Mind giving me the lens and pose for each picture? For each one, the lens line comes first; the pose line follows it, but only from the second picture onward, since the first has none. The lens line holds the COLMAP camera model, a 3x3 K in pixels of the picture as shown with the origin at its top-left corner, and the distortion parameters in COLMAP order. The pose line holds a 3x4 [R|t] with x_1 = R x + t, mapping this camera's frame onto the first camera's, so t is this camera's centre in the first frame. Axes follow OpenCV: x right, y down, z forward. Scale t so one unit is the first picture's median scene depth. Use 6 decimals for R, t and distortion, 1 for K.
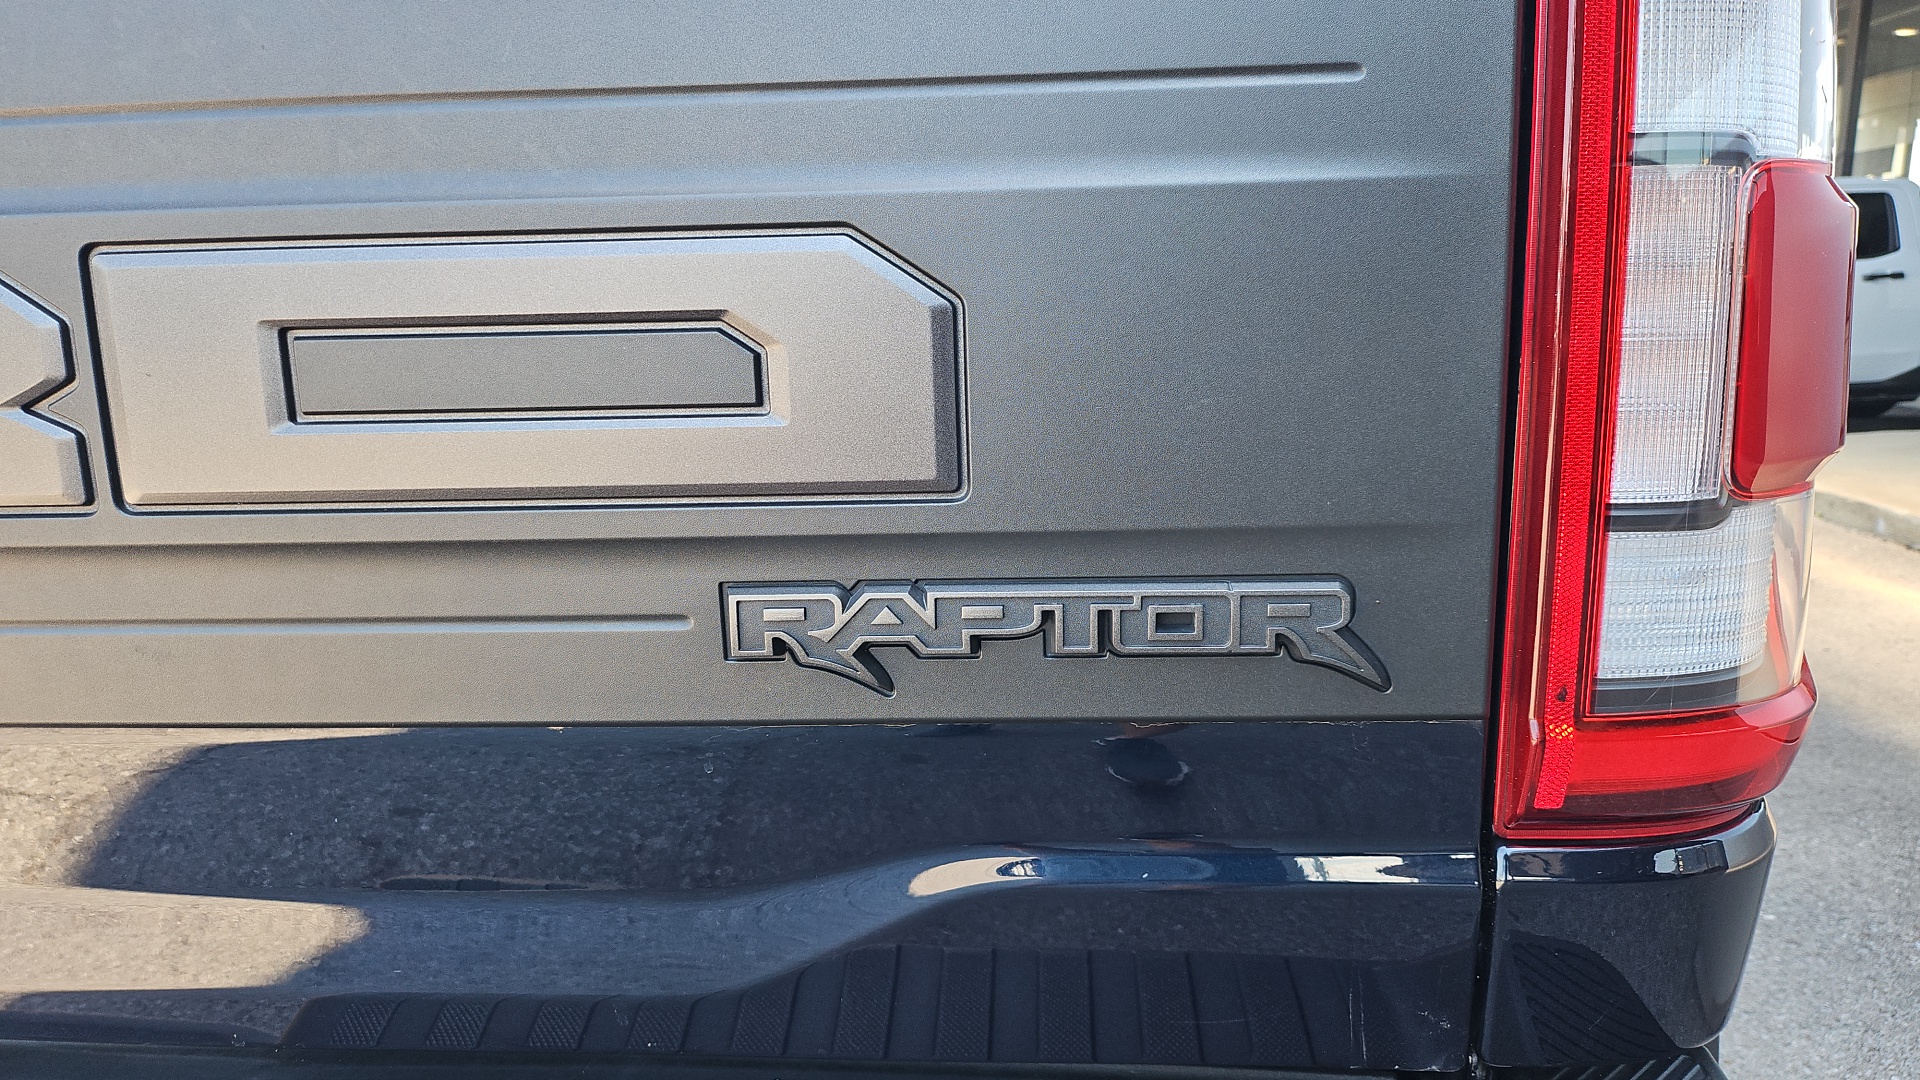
lens RADIAL K [[1336.4, 0, 960.0], [0, 1336.4, 540.0], [0, 0, 1]] dist [0.043638, -0.005351]
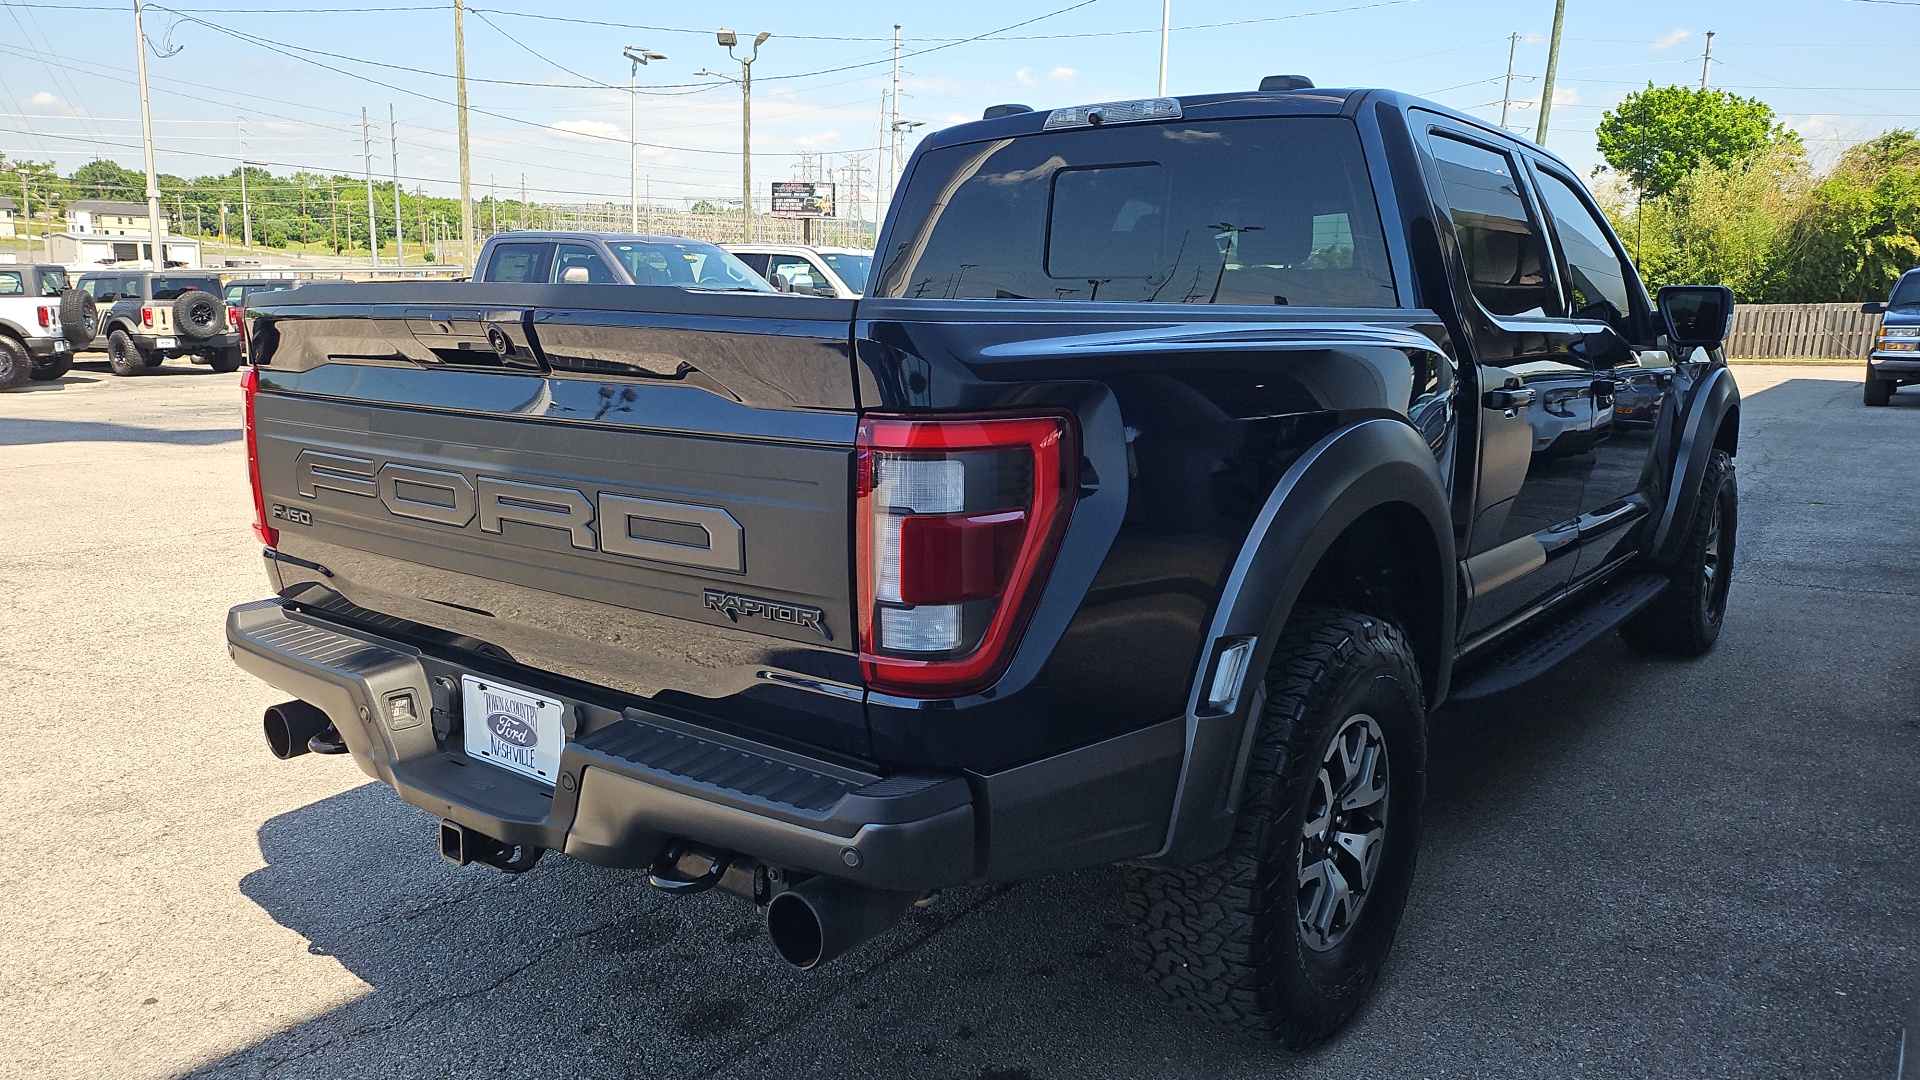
lens RADIAL K [[1341.3, 0, 960.0], [0, 1341.3, 540.0], [0, 0, 1]] dist [0.076705, -0.155903]
pose [[0.851623, 0.119222, -0.510416, 2.500980], [-0.113519, 0.992629, 0.042452, -0.367179], [0.511714, 0.021789, 0.858879, -2.061035]]
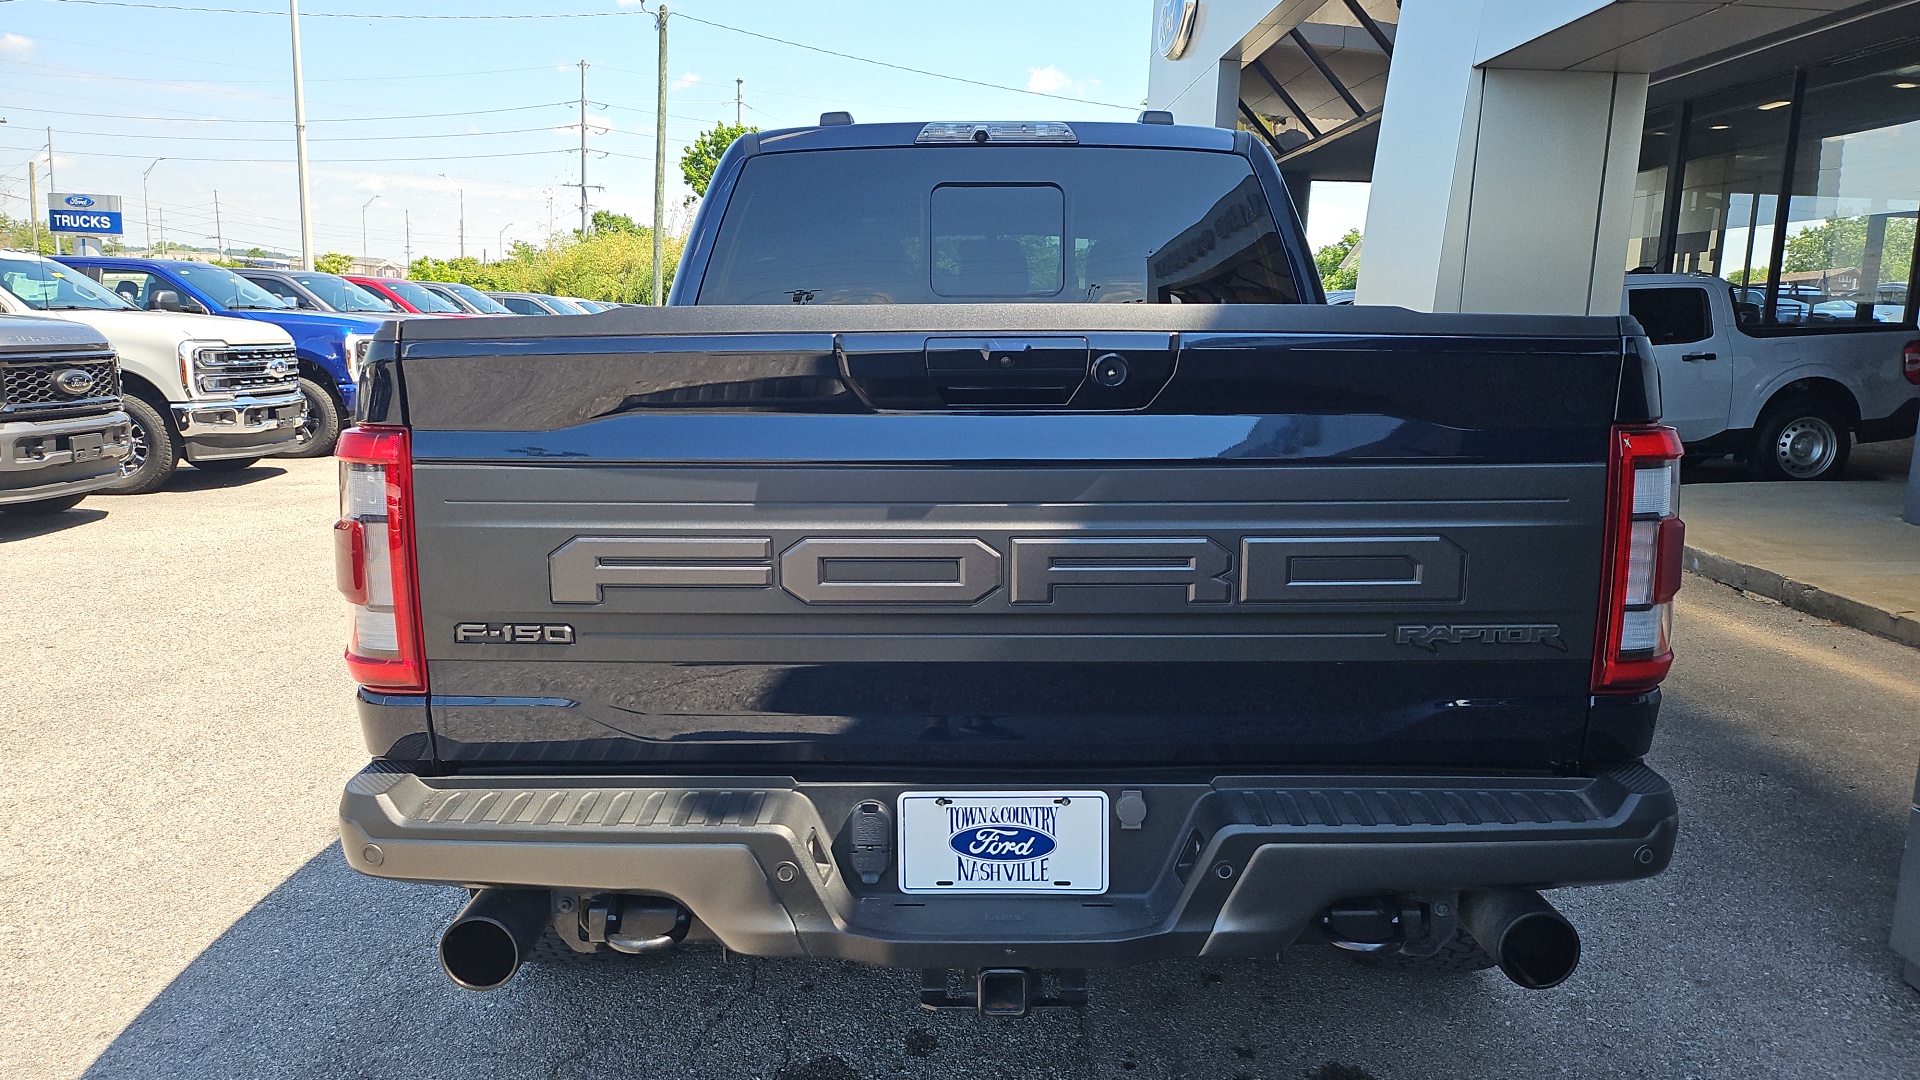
lens RADIAL K [[1336.4, 0, 960.0], [0, 1336.4, 540.0], [0, 0, 1]] dist [0.043638, -0.005351]
pose [[0.995504, 0.008563, 0.094331, -1.744972], [-0.007661, 0.999921, -0.009928, -0.155008], [-0.094409, 0.009161, 0.995491, -2.620604]]
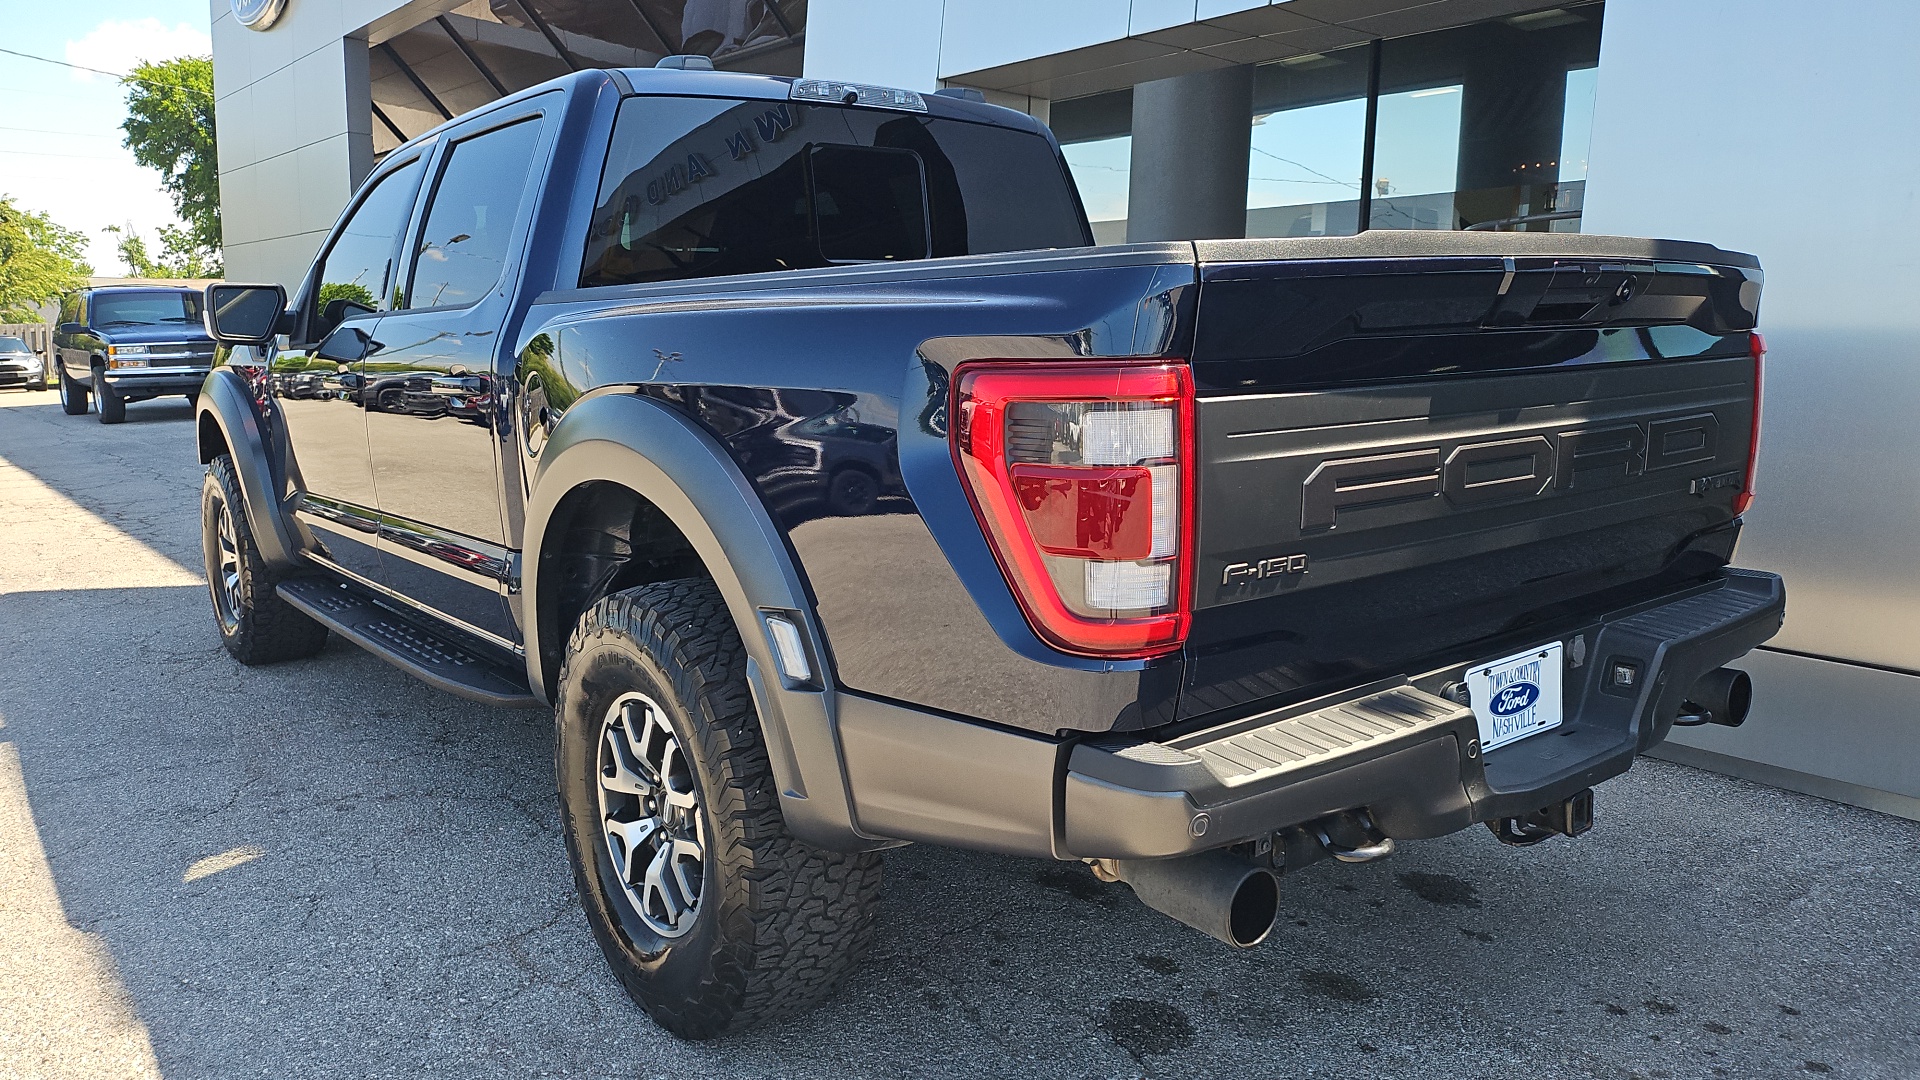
lens RADIAL K [[1336.4, 0, 960.0], [0, 1336.4, 540.0], [0, 0, 1]] dist [0.043638, -0.005351]
pose [[0.714119, -0.095719, 0.693450, -5.772888], [0.113733, 0.993310, 0.019987, -0.161490], [-0.690724, 0.064595, 0.720228, -0.779228]]
